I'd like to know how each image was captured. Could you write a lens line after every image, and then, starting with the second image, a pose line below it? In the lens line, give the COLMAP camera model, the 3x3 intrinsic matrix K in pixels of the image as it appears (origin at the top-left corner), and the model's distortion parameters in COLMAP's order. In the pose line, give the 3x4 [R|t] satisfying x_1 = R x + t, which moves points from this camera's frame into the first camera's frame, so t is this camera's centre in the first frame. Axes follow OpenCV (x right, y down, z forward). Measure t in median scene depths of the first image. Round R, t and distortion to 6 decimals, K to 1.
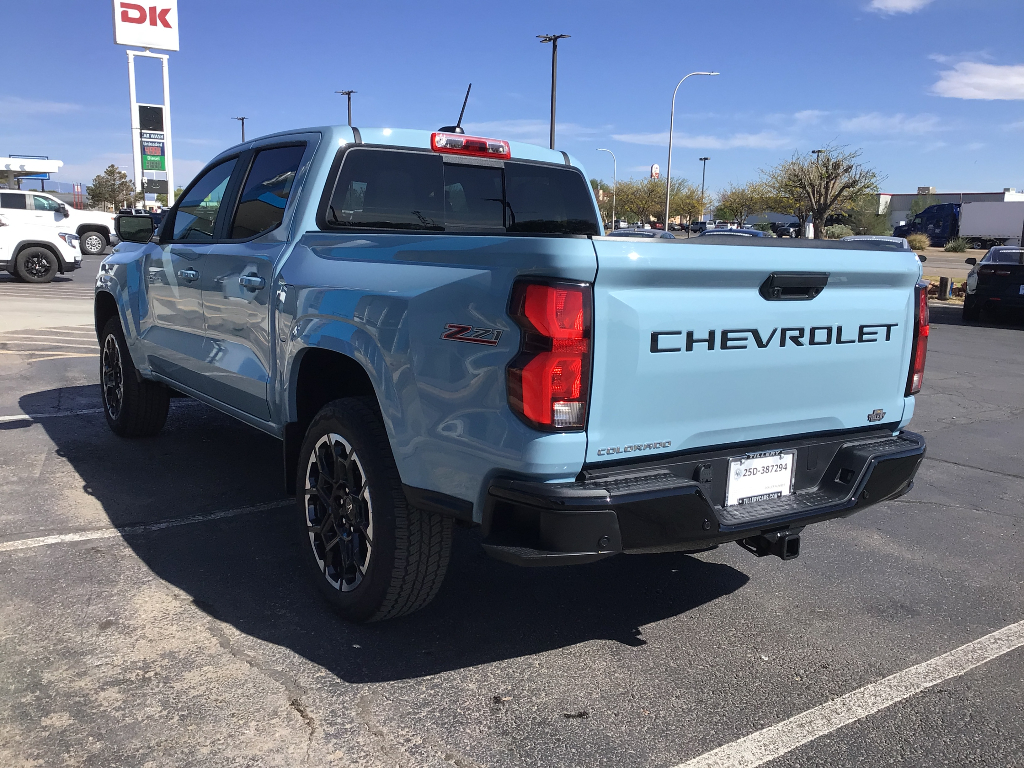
lens RADIAL K [[926.4, 0, 507.7], [0, 926.4, 387.4], [0, 0, 1]] dist [0.075318, -0.035151]
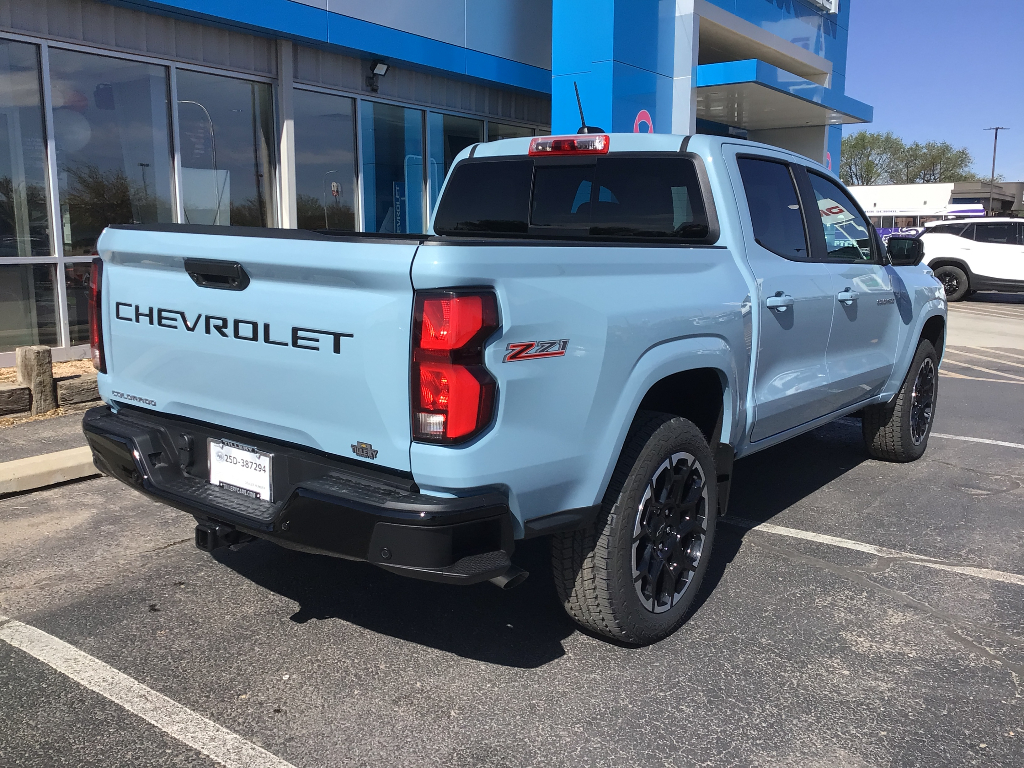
lens RADIAL K [[926.4, 0, 507.9], [0, 926.4, 382.6], [0, 0, 1]] dist [0.075318, -0.035151]
pose [[0.294541, 0.131065, -0.946608, 1.308891], [-0.163815, 0.982813, 0.085106, -0.126901], [0.941494, 0.130002, 0.310949, 0.973037]]
